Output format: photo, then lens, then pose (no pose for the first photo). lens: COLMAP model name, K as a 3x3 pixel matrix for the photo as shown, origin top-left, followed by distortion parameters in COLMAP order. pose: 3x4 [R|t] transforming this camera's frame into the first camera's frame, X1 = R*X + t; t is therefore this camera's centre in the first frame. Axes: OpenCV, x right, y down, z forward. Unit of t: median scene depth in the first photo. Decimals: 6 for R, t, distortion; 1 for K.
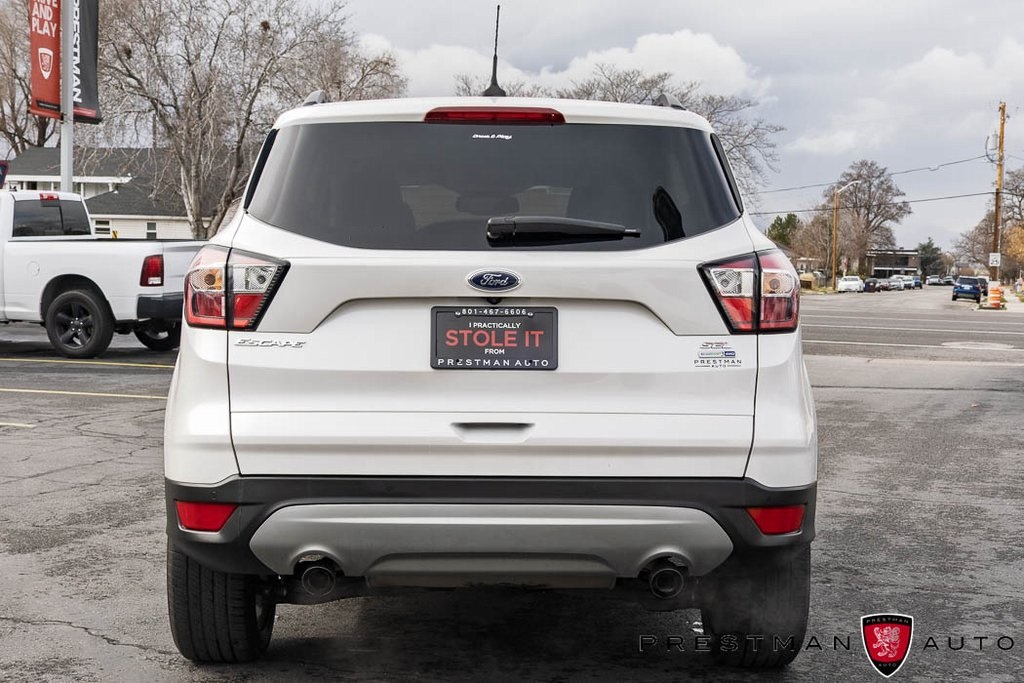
lens RADIAL K [[1621.7, 0, 507.4], [0, 1621.7, 352.4], [0, 0, 1]] dist [-0.014202, 0.000000]
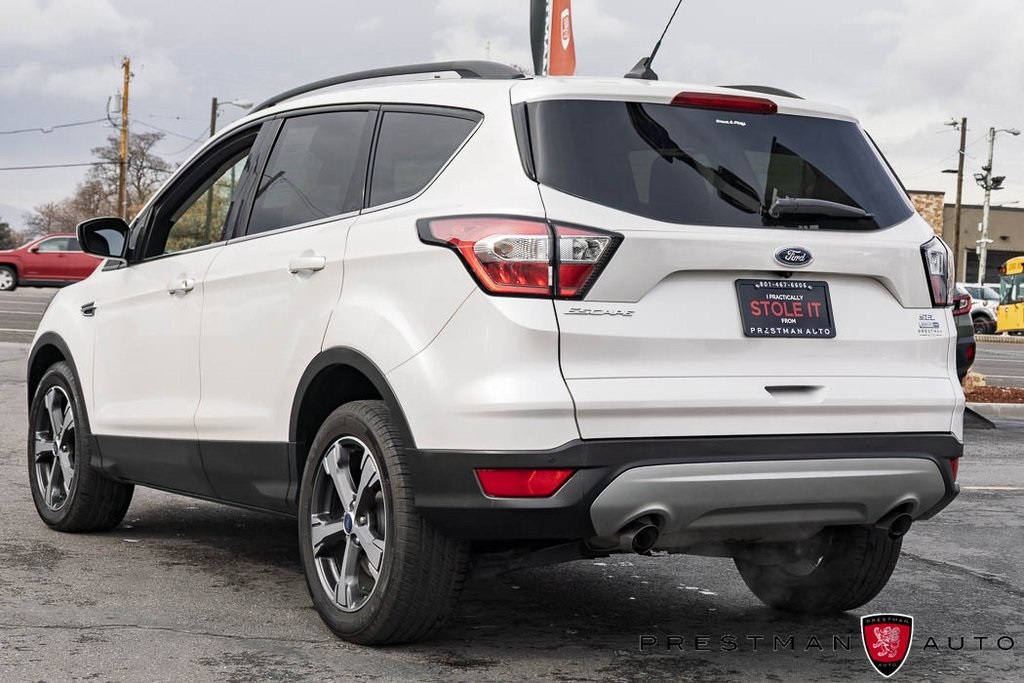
lens RADIAL K [[1946.1, 0, 513.7], [0, 1946.1, 334.7], [0, 0, 1]] dist [0.041876, 0.000000]
pose [[0.872226, 0.002502, 0.489096, -0.810568], [0.001420, 0.999970, -0.007649, 0.018413], [-0.489101, 0.007366, 0.872196, -0.058640]]
